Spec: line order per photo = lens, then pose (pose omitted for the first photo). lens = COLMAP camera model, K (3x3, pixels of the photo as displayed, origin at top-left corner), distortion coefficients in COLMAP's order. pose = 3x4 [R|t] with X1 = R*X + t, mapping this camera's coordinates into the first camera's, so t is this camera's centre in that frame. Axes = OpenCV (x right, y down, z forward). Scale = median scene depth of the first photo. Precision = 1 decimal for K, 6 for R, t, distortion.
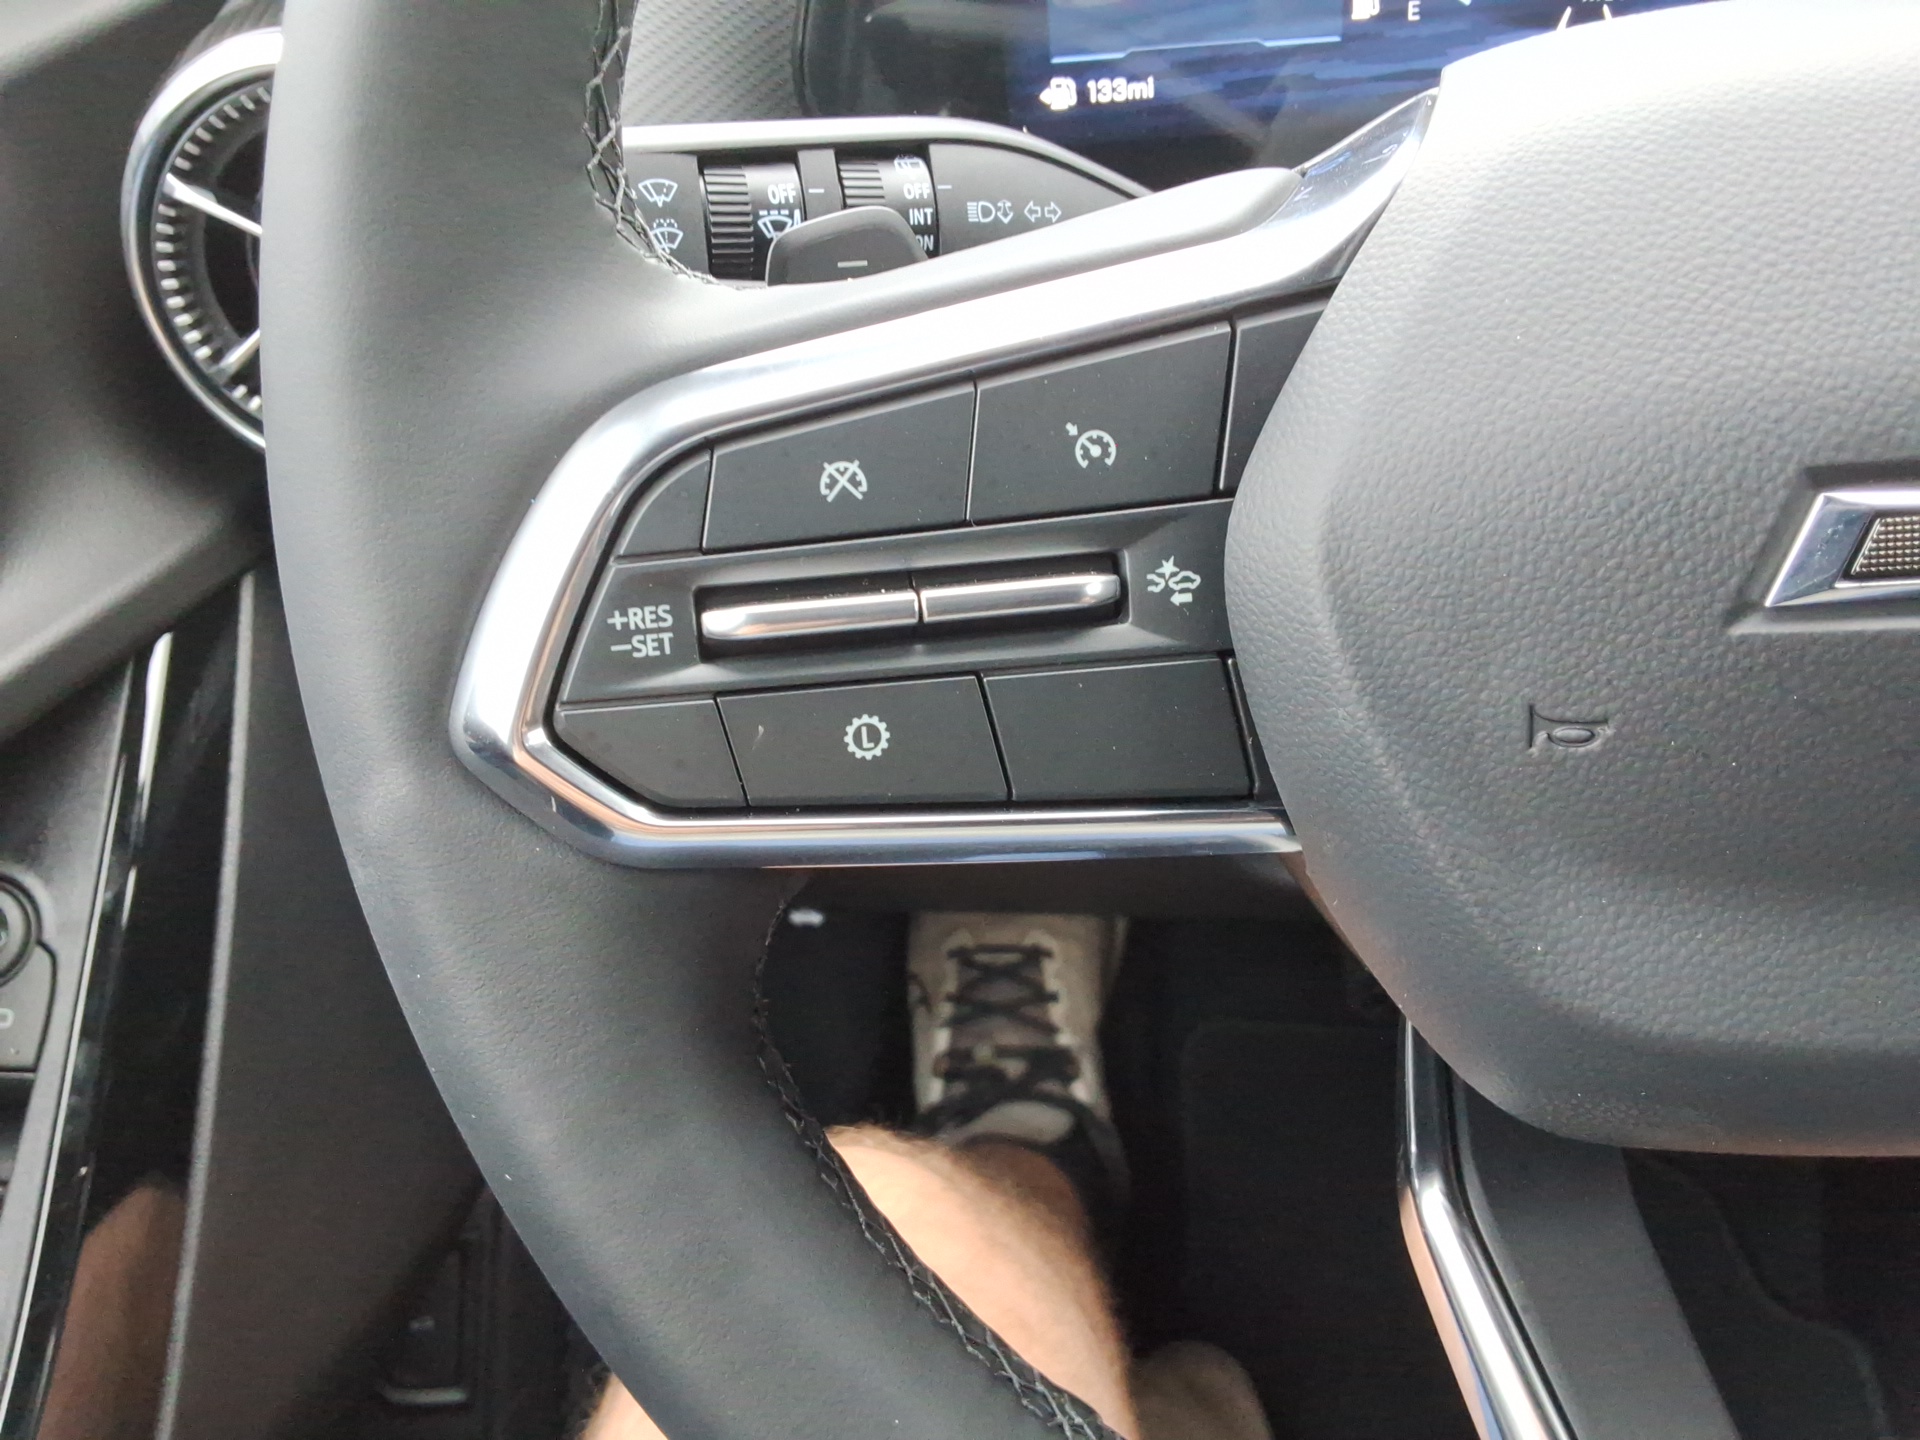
lens RADIAL K [[1573.9, 0, 968.7], [0, 1573.9, 692.7], [0, 0, 1]] dist [0.093134, -0.166974]
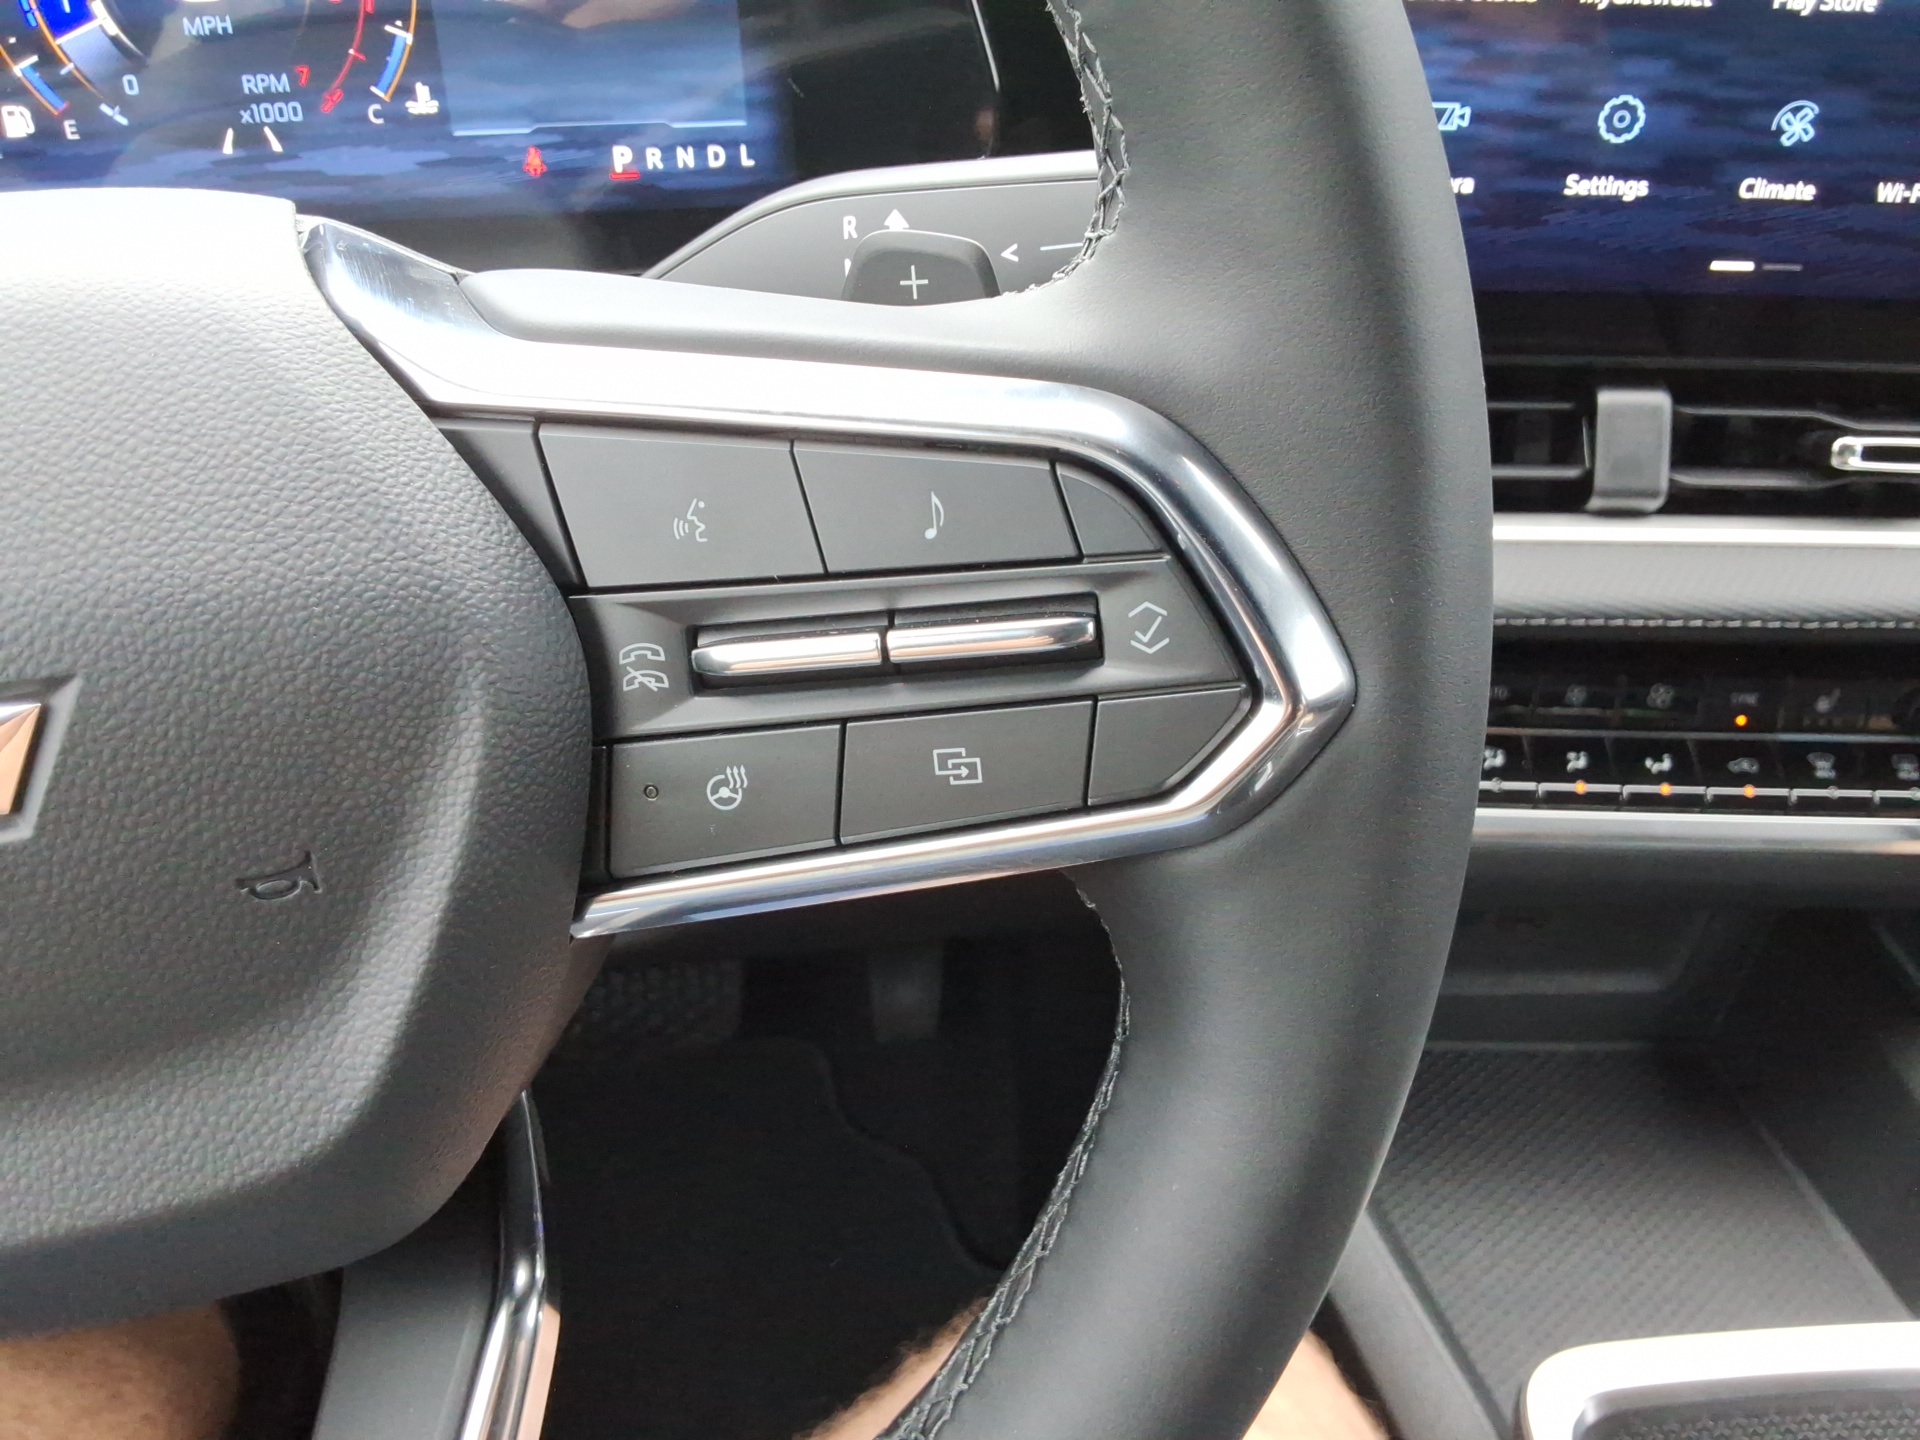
lens RADIAL K [[1573.9, 0, 968.7], [0, 1573.9, 692.7], [0, 0, 1]] dist [0.093134, -0.166974]
pose [[0.947322, -0.083007, 0.309340, 0.616896], [0.083169, 0.996455, 0.012685, -0.063687], [-0.309297, 0.013711, 0.950867, -0.127850]]
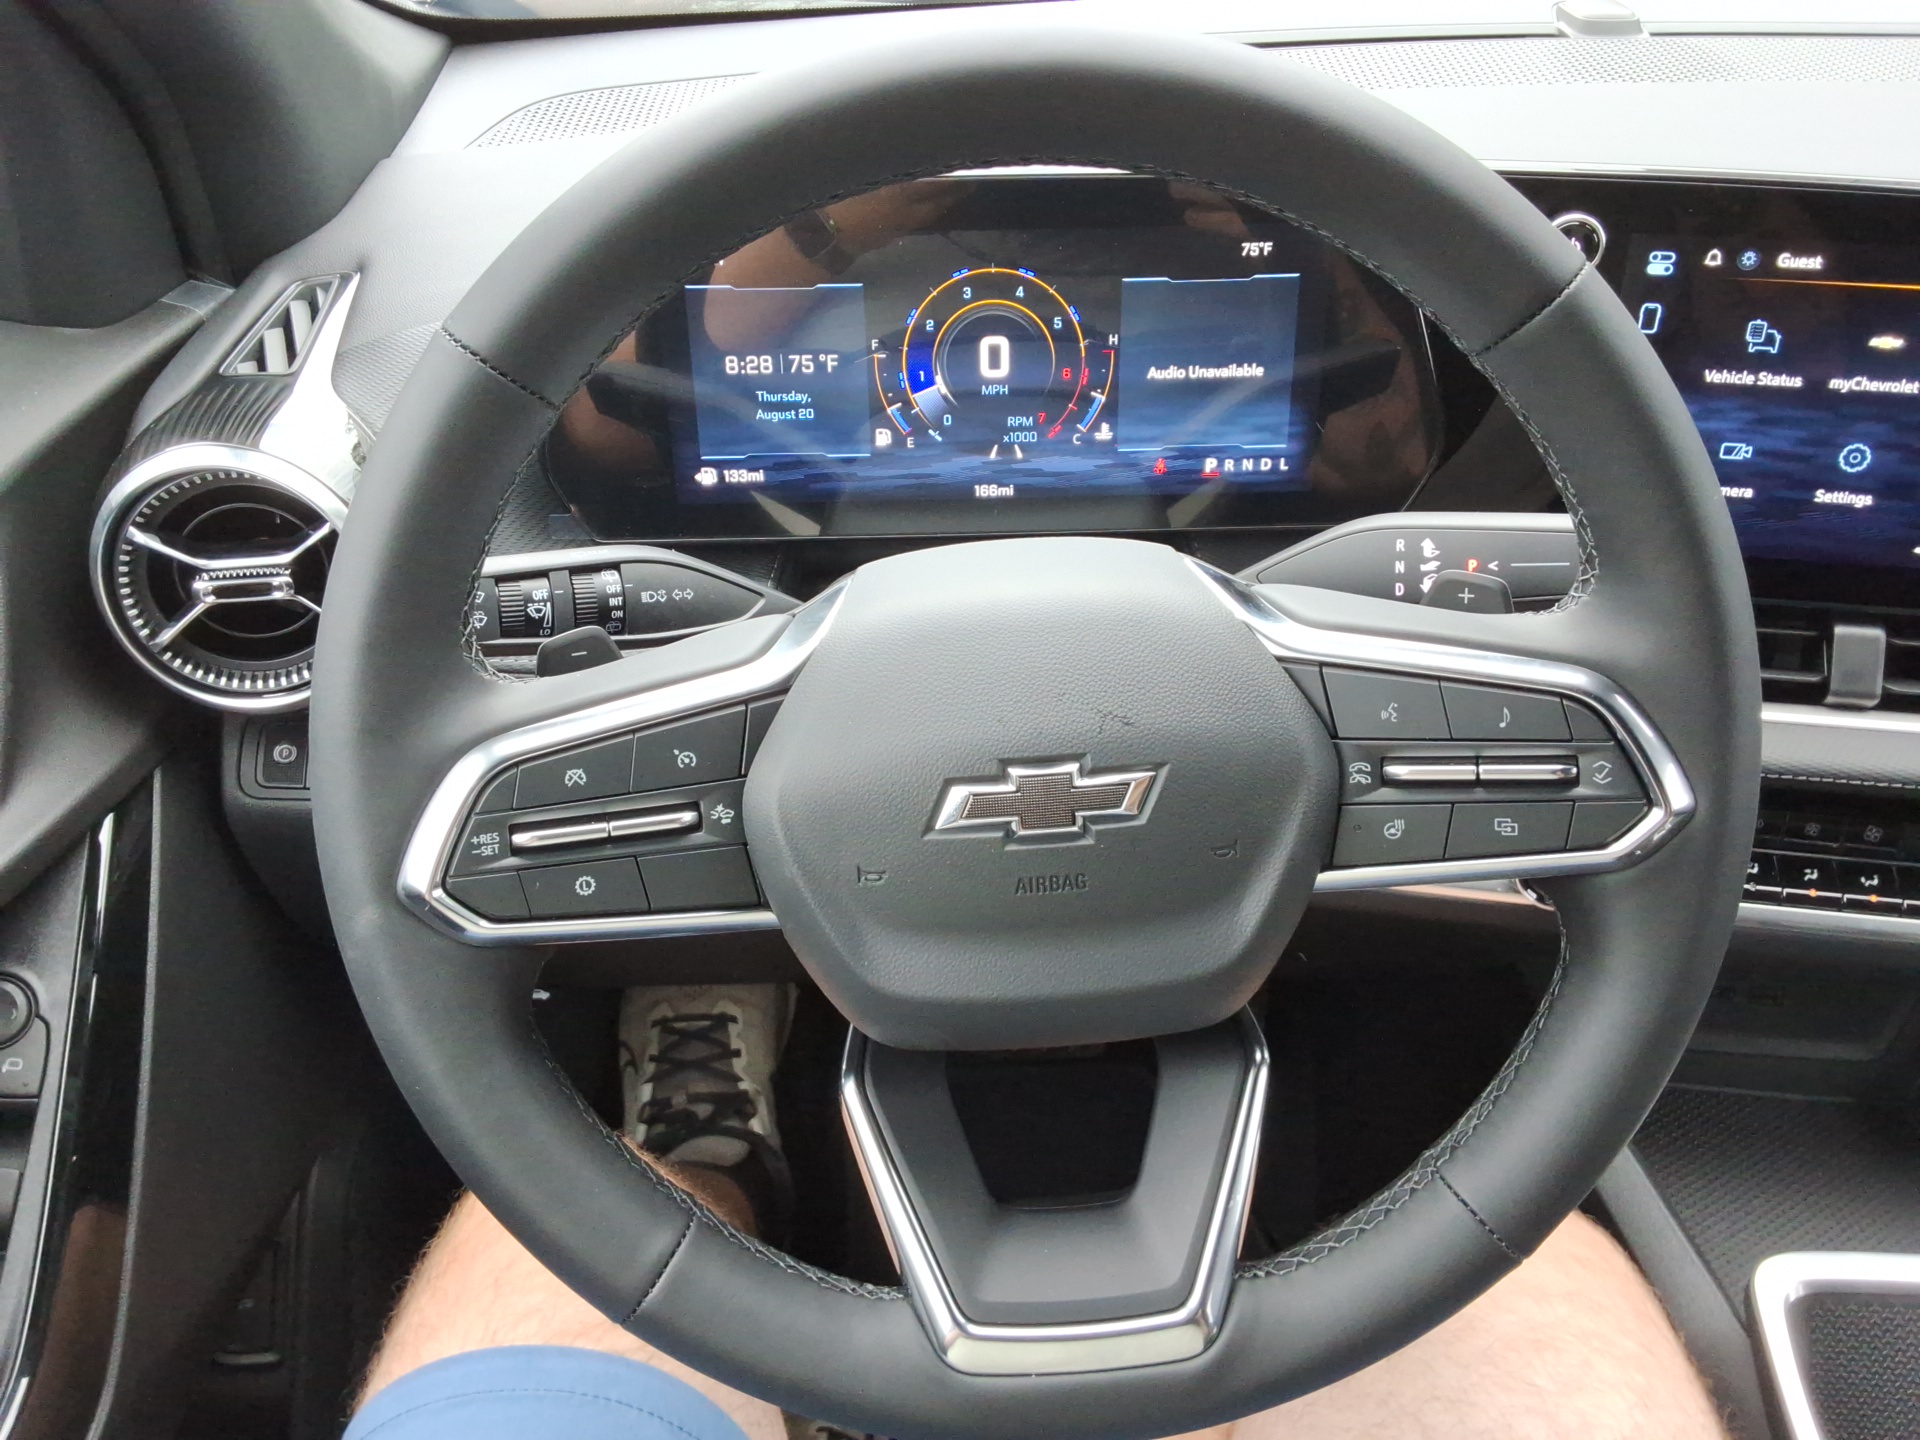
lens RADIAL K [[1535.8, 0, 976.0], [0, 1535.8, 694.3], [0, 0, 1]] dist [0.135496, -0.213911]
pose [[0.983508, -0.002976, 0.180840, 0.056496], [0.013261, 0.998360, -0.055692, -0.075025], [-0.180378, 0.057171, 0.981934, -0.861711]]
